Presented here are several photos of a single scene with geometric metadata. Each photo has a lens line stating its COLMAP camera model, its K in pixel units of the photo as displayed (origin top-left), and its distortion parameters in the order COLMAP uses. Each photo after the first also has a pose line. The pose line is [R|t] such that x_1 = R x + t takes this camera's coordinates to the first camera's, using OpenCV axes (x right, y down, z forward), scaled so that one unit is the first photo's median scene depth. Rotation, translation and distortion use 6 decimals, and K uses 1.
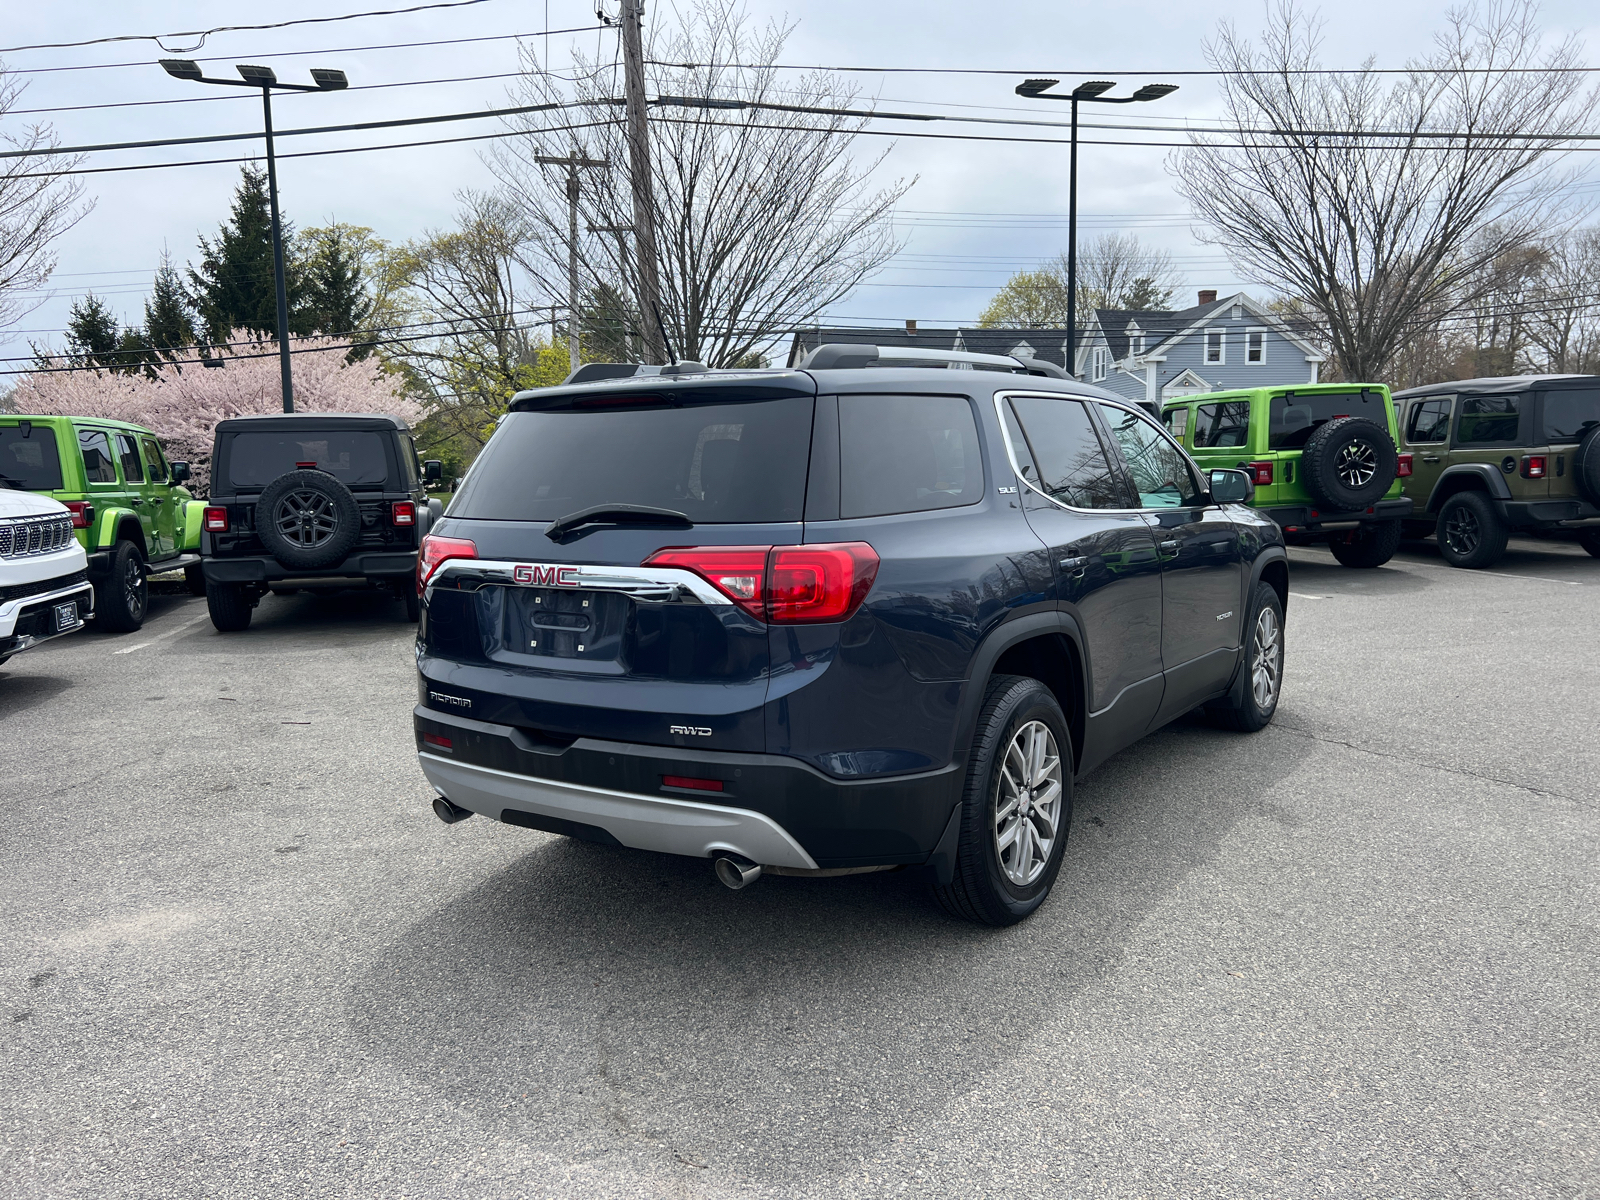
lens RADIAL K [[1204.6, 0, 794.1], [0, 1204.6, 590.5], [0, 0, 1]] dist [0.059715, -0.068995]
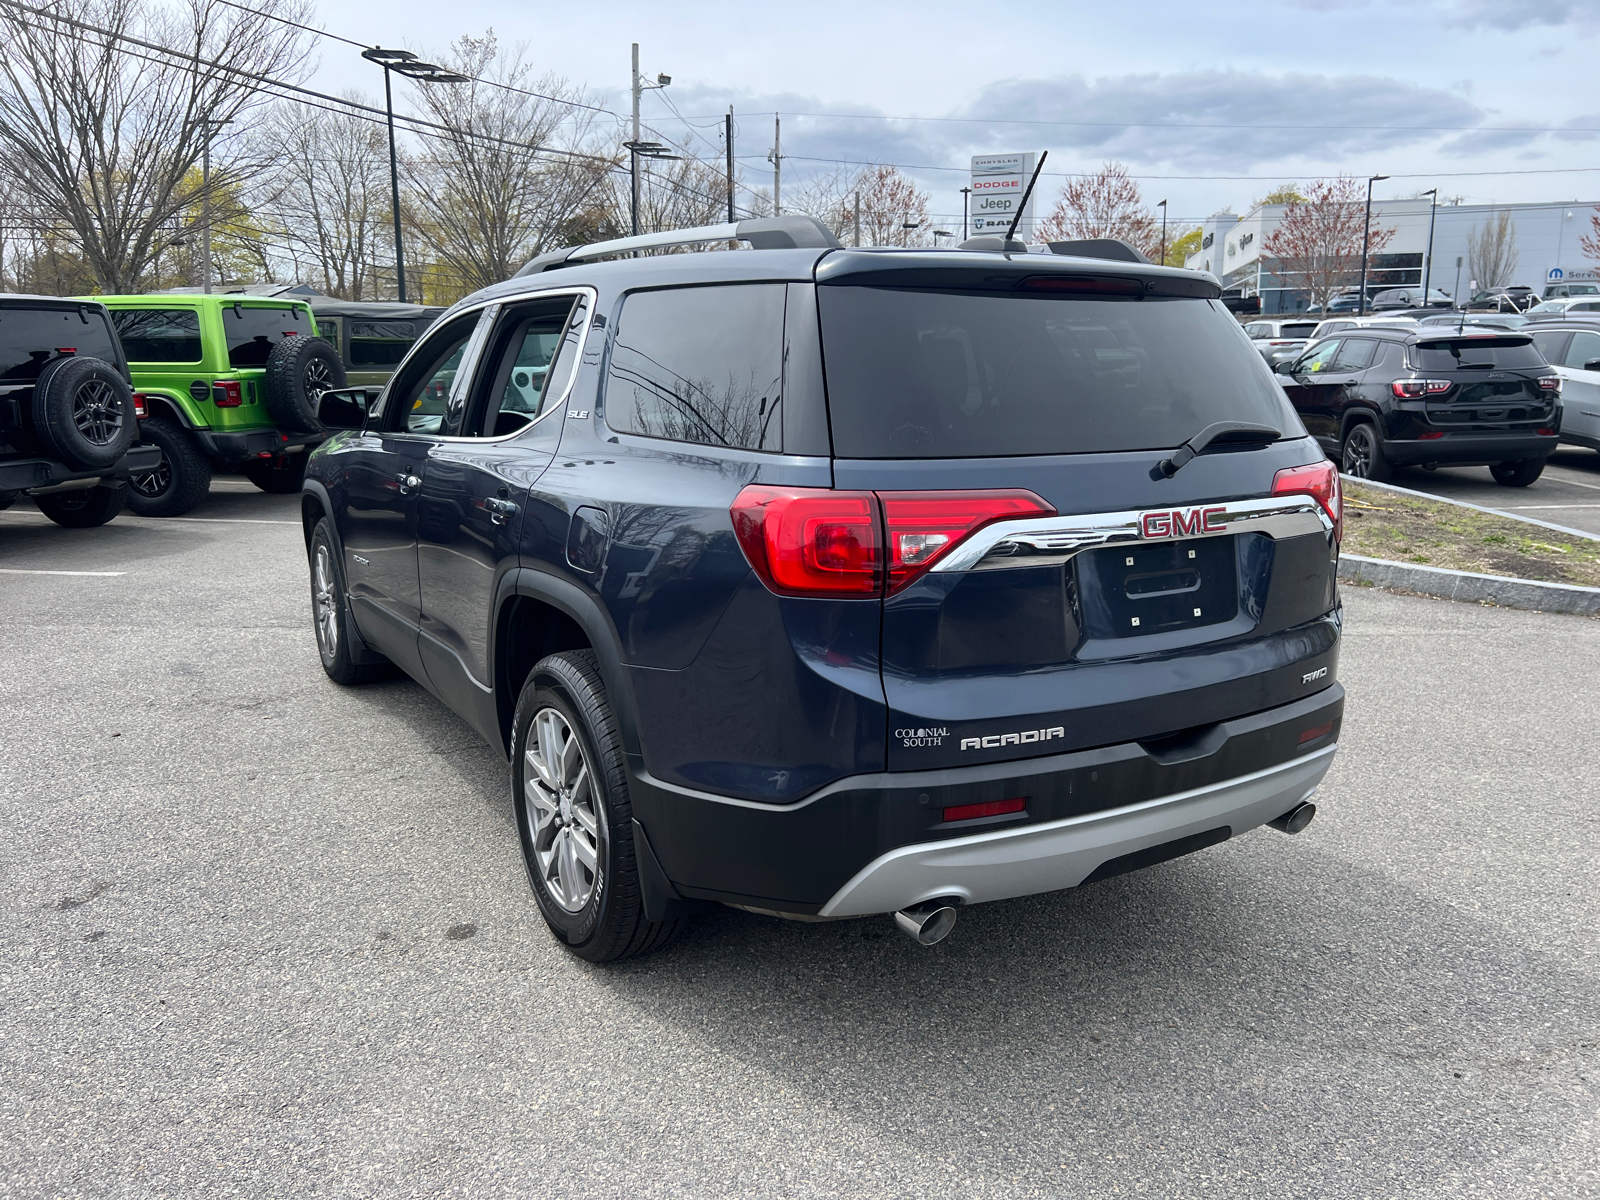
lens RADIAL K [[1204.6, 0, 791.7], [0, 1204.6, 597.0], [0, 0, 1]] dist [0.059715, -0.068995]
pose [[0.410801, -0.150877, 0.899155, -0.202462], [0.090572, 0.988087, 0.124420, -0.016876], [-0.907215, 0.030326, 0.419572, 0.188627]]
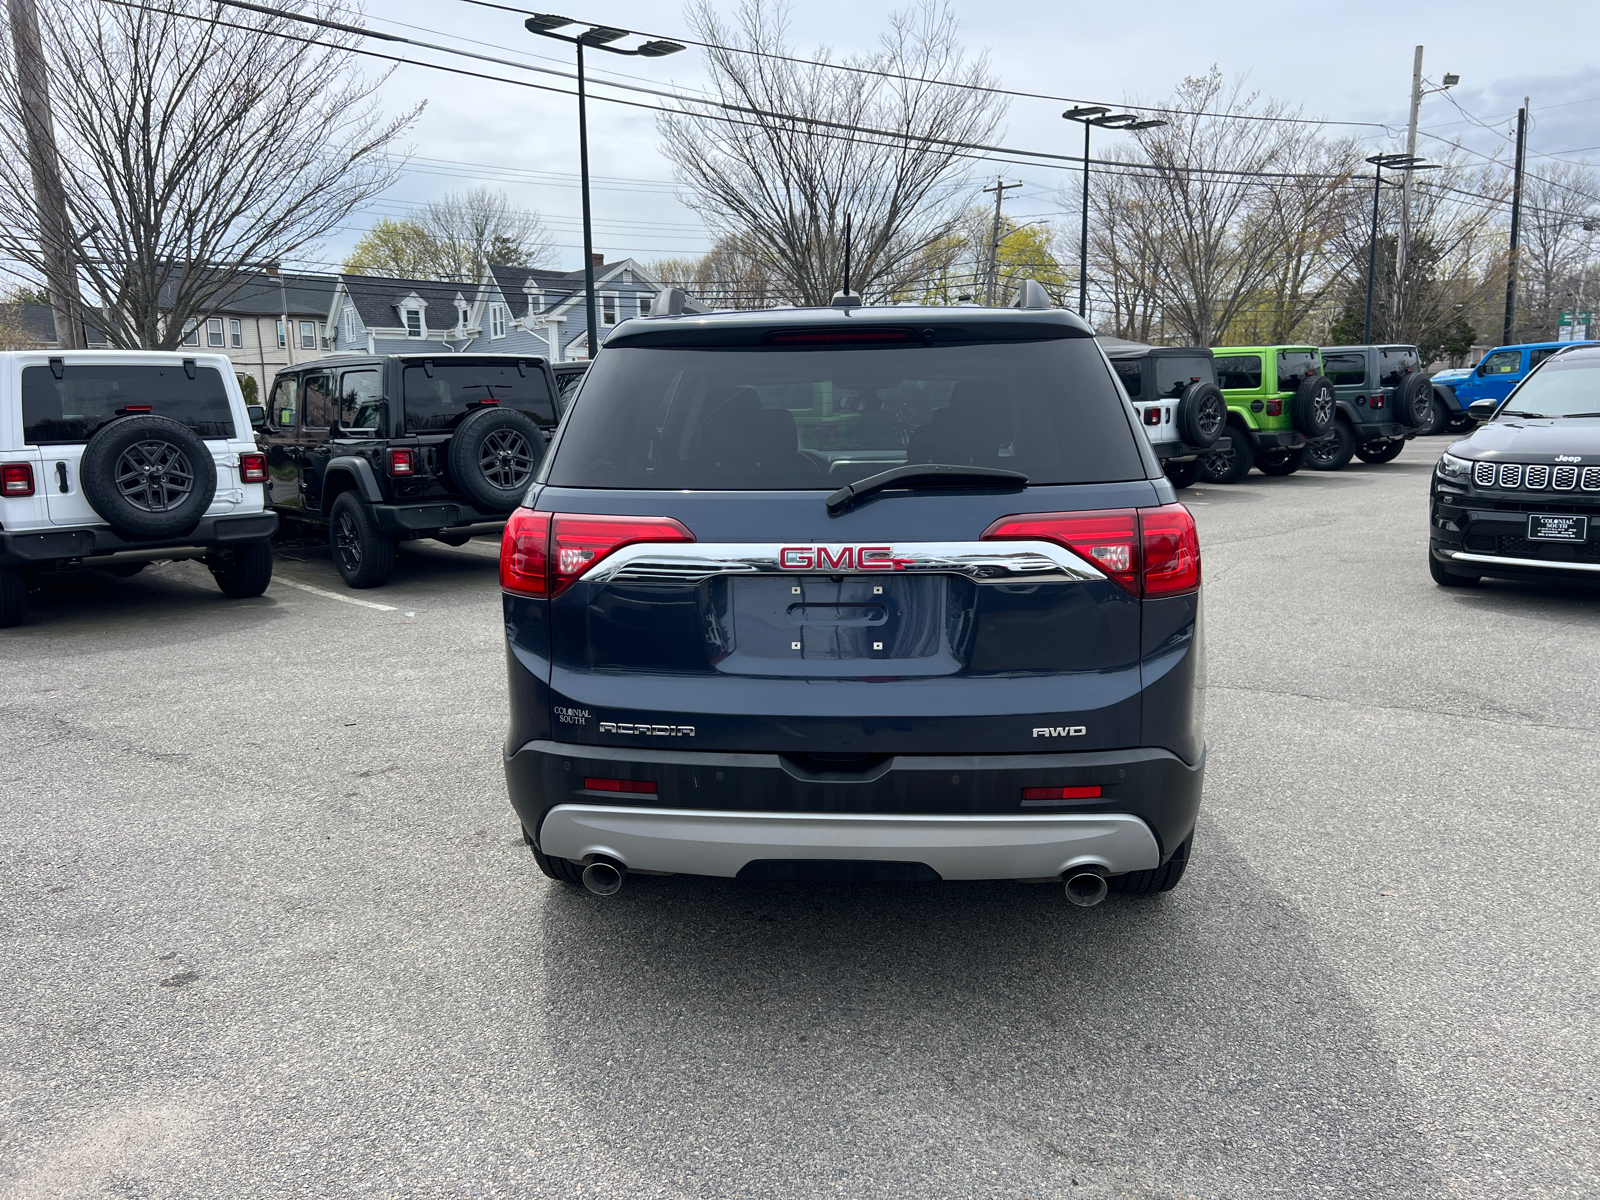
lens RADIAL K [[1204.6, 0, 789.4], [0, 1204.6, 589.4], [0, 0, 1]] dist [0.059715, -0.068995]
pose [[0.869962, -0.065747, 0.488717, -0.127967], [0.049782, 0.997718, 0.045606, -0.006085], [-0.490600, -0.015346, 0.871250, 0.068674]]
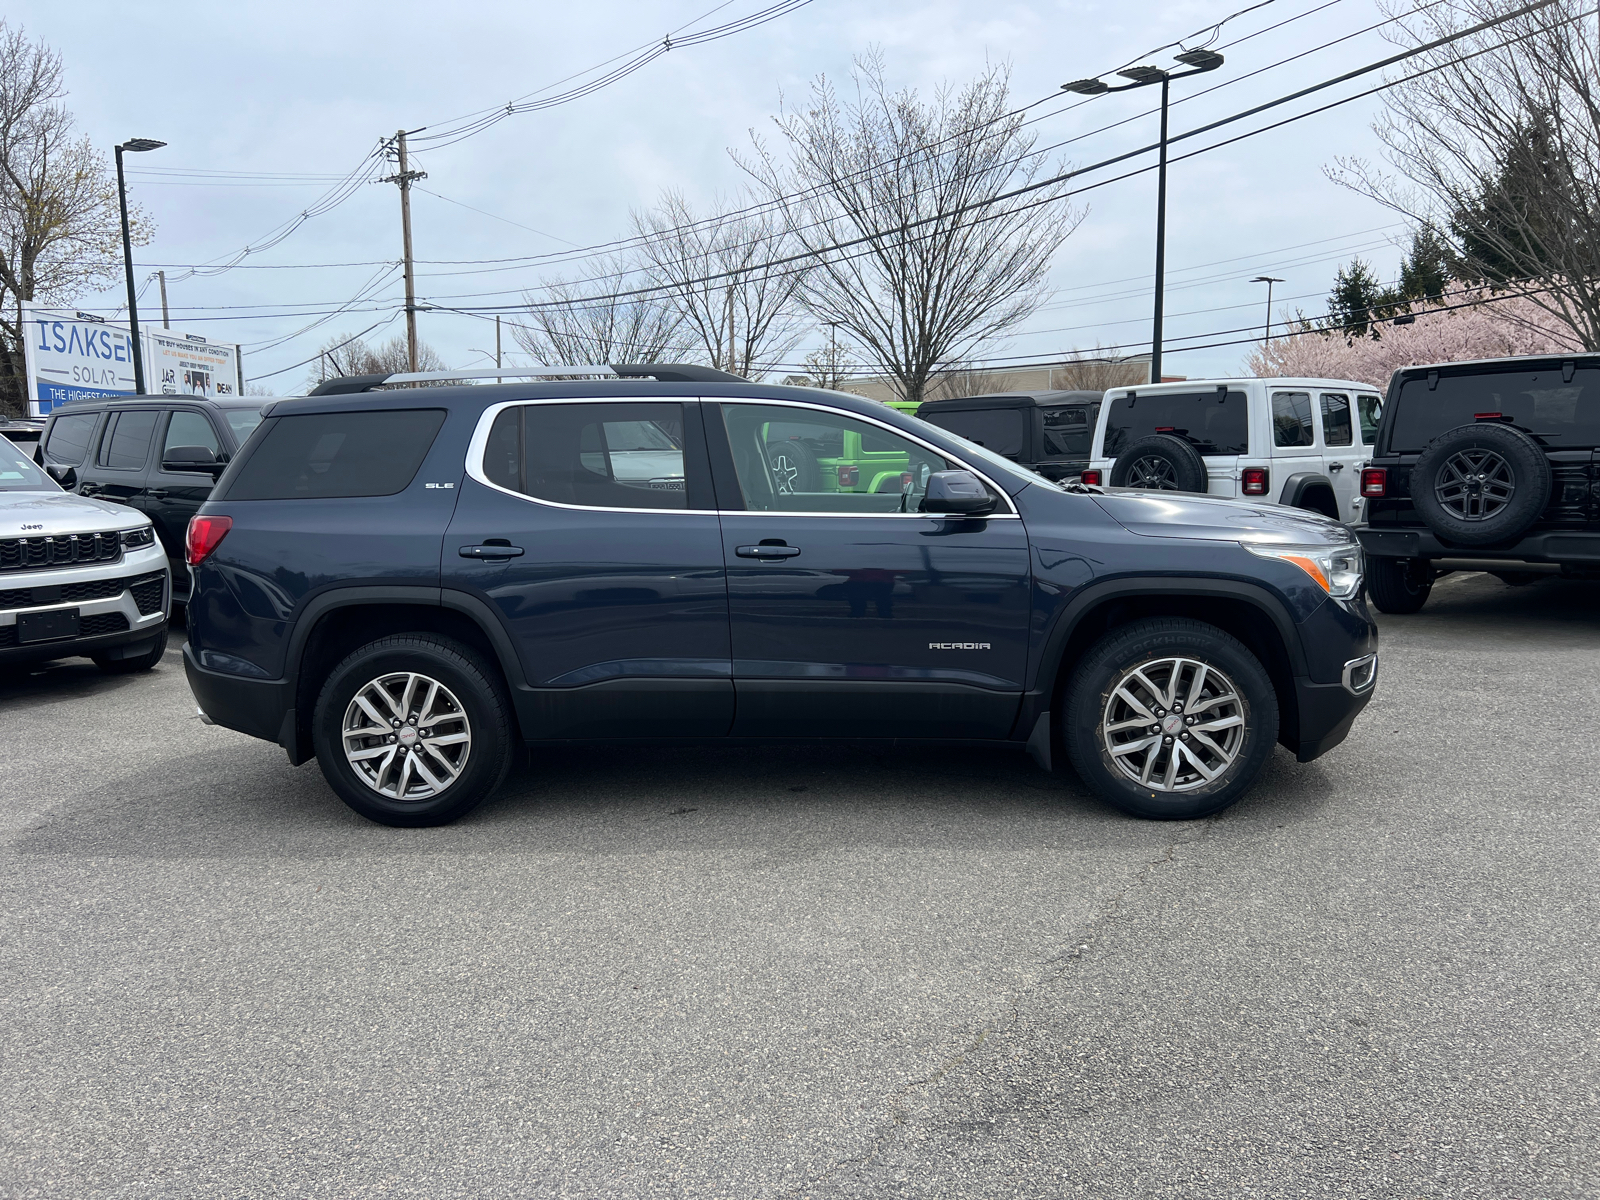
lens RADIAL K [[1204.6, 0, 791.6], [0, 1204.6, 586.3], [0, 0, 1]] dist [0.059715, -0.068995]
pose [[0.510198, 0.109809, -0.853018, 0.342497], [-0.079629, 0.993587, 0.080278, -0.026376], [0.856363, 0.026967, 0.515670, 0.162314]]
